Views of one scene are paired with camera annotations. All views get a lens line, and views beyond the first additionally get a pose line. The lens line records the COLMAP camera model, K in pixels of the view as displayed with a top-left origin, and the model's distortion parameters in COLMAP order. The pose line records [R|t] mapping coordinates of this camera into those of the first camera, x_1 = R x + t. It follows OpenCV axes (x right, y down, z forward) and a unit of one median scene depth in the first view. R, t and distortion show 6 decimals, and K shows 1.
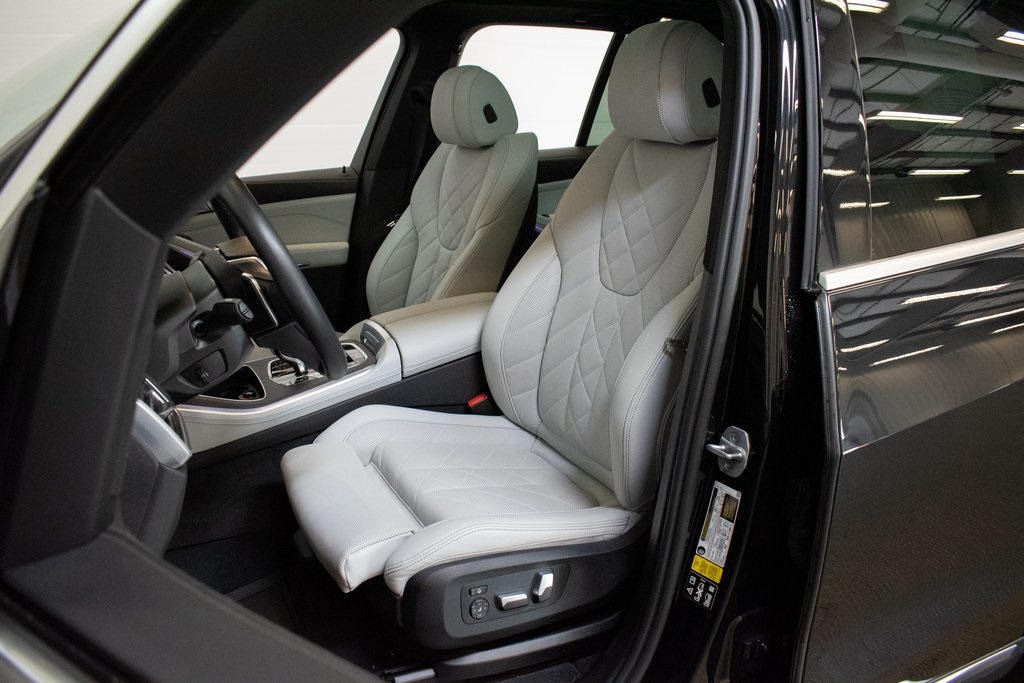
lens RADIAL K [[787.3, 0, 512.0], [0, 787.3, 341.5], [0, 0, 1]] dist [-0.104262, 0.013179]
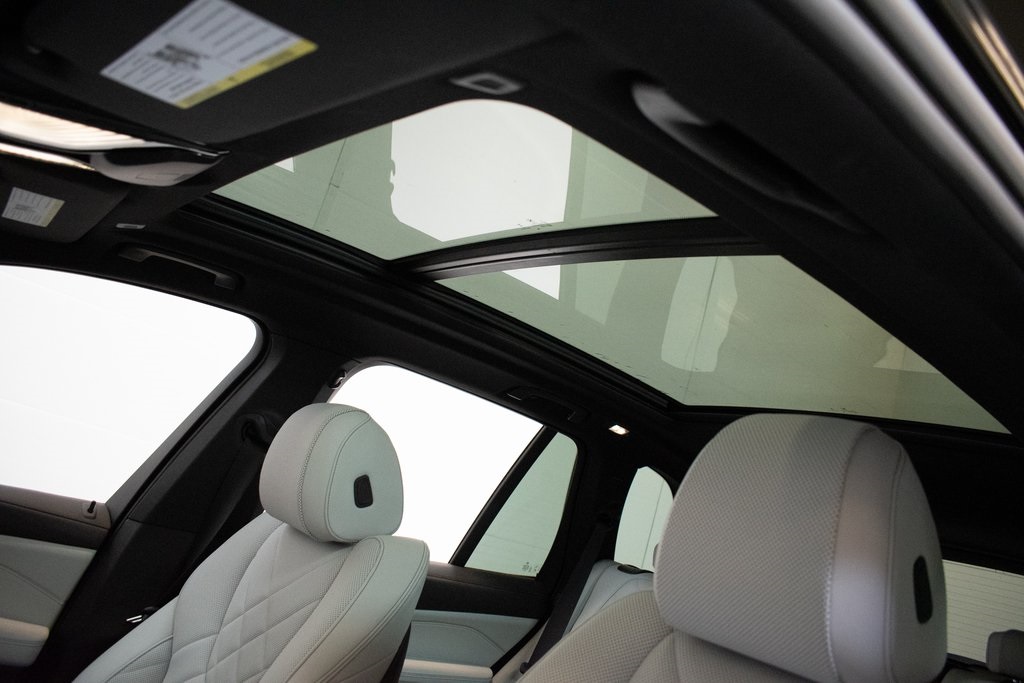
lens RADIAL K [[787.3, 0, 512.0], [0, 787.3, 341.5], [0, 0, 1]] dist [-0.104262, 0.013179]
pose [[0.940205, 0.298033, 0.164899, -0.046993], [-0.184781, 0.852996, -0.488113, -0.106549], [-0.286132, 0.428456, 0.857061, 0.363127]]
